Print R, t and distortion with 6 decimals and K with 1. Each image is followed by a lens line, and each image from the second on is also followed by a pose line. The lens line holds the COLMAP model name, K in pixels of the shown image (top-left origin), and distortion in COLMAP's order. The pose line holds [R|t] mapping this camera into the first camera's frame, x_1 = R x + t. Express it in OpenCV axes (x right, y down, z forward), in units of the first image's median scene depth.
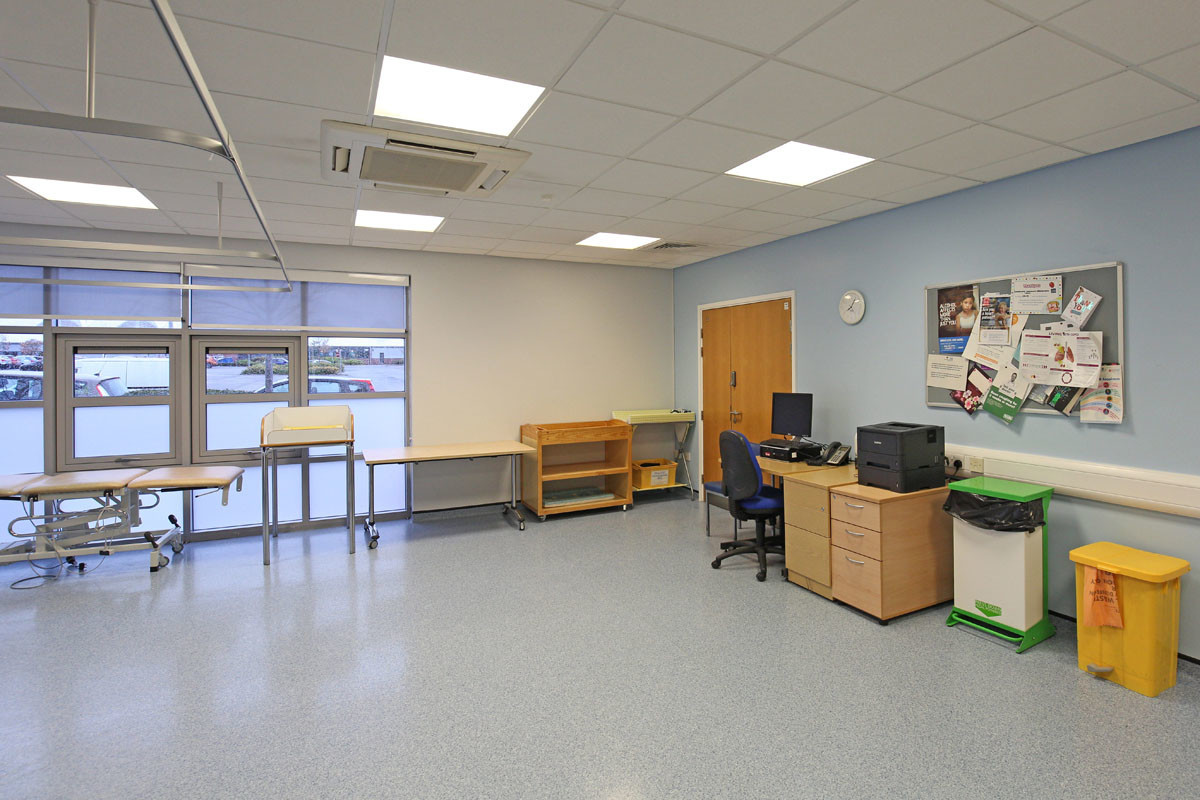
lens RADIAL K [[581.5, 0, 602.0], [0, 581.5, 360.6], [0, 0, 1]] dist [-0.000972, -0.000340]
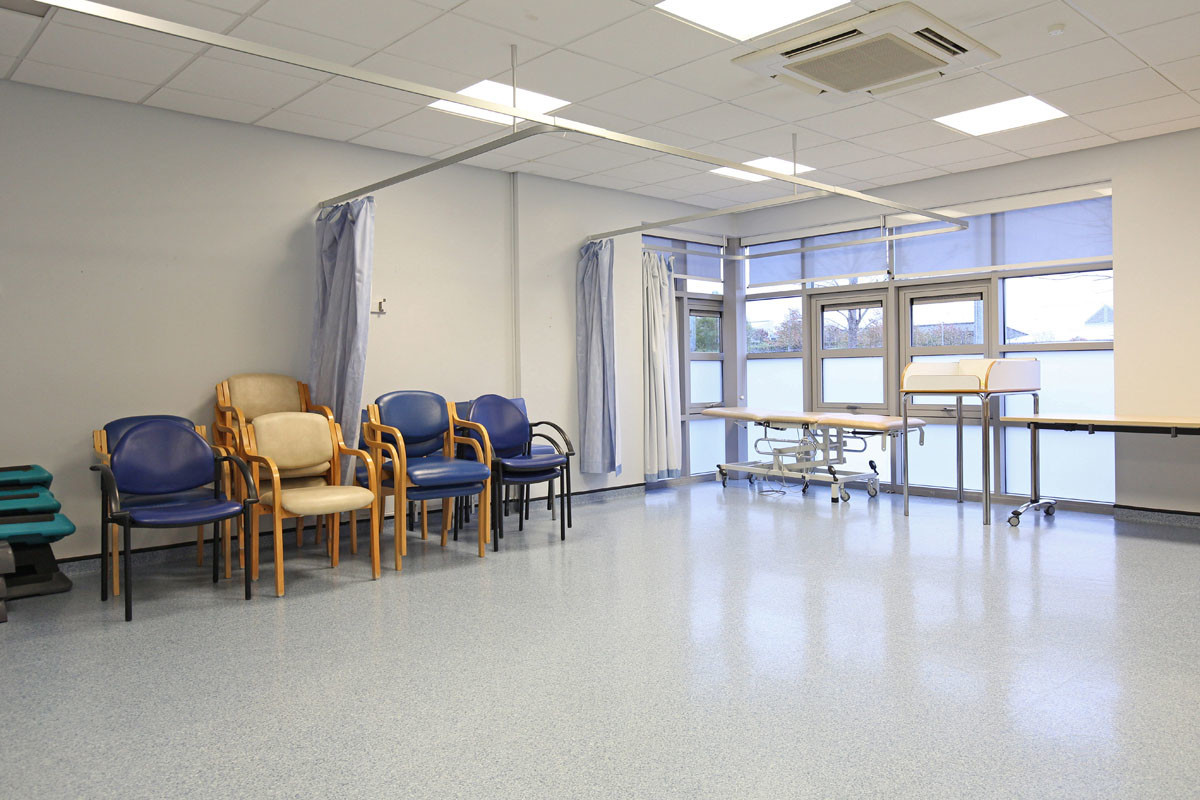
lens RADIAL K [[851.0, 0, 600.0], [0, 851.0, 400.0], [0, 0, 1]] dist [-0.002101, -0.000631]
pose [[0.299931, 0.058450, -0.952169, 0.537270], [0.057649, 0.995186, 0.079250, 0.004124], [0.952217, -0.078661, 0.295118, 0.077376]]
